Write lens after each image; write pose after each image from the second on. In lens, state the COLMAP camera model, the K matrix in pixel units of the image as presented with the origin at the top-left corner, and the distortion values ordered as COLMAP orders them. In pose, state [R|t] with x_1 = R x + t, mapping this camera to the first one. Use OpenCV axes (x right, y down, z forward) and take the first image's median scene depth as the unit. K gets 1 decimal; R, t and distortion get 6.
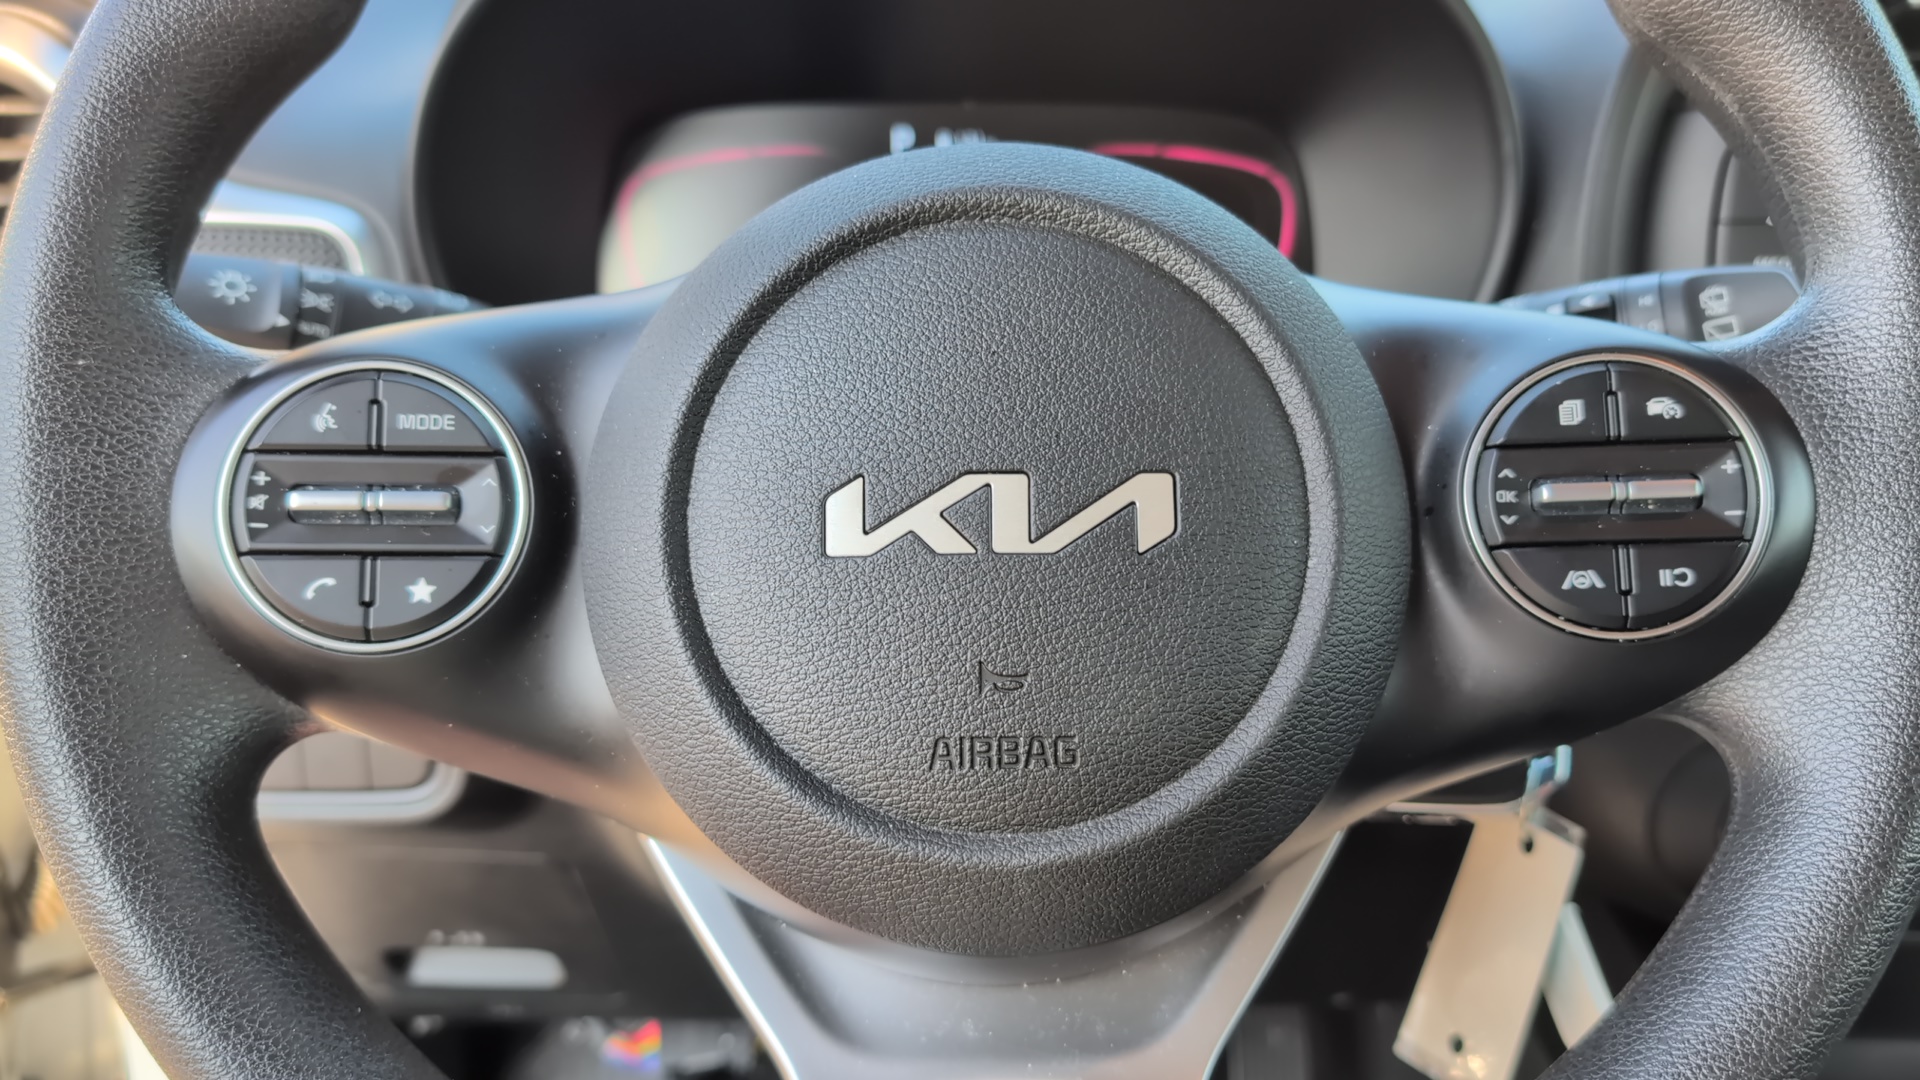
lens RADIAL K [[1599.4, 0, 953.0], [0, 1599.4, 537.1], [0, 0, 1]] dist [0.029139, -0.031630]
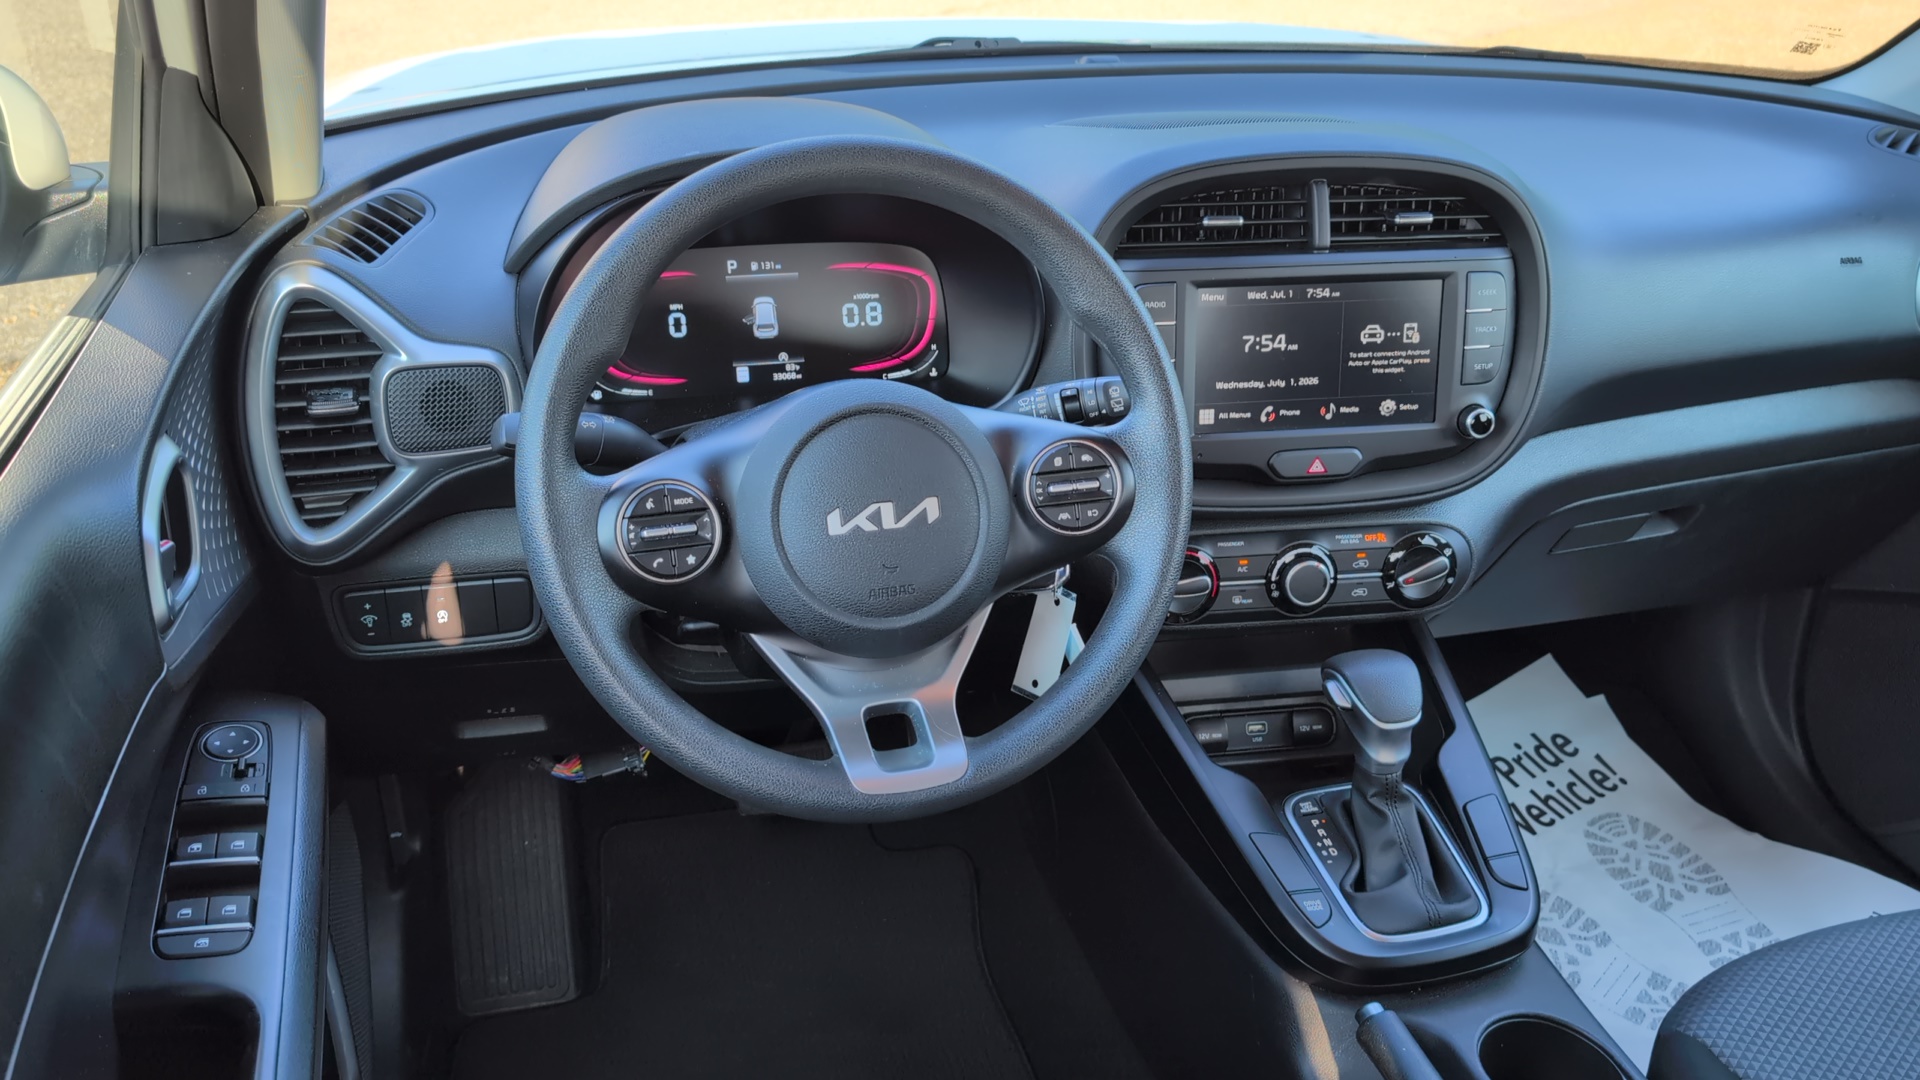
lens RADIAL K [[1599.4, 0, 965.5], [0, 1599.4, 534.0], [0, 0, 1]] dist [0.029139, -0.031630]
pose [[0.959664, -0.099065, 0.263119, -0.602832], [0.065477, 0.988883, 0.133504, -0.362498], [-0.273419, -0.110891, 0.955482, -1.887451]]
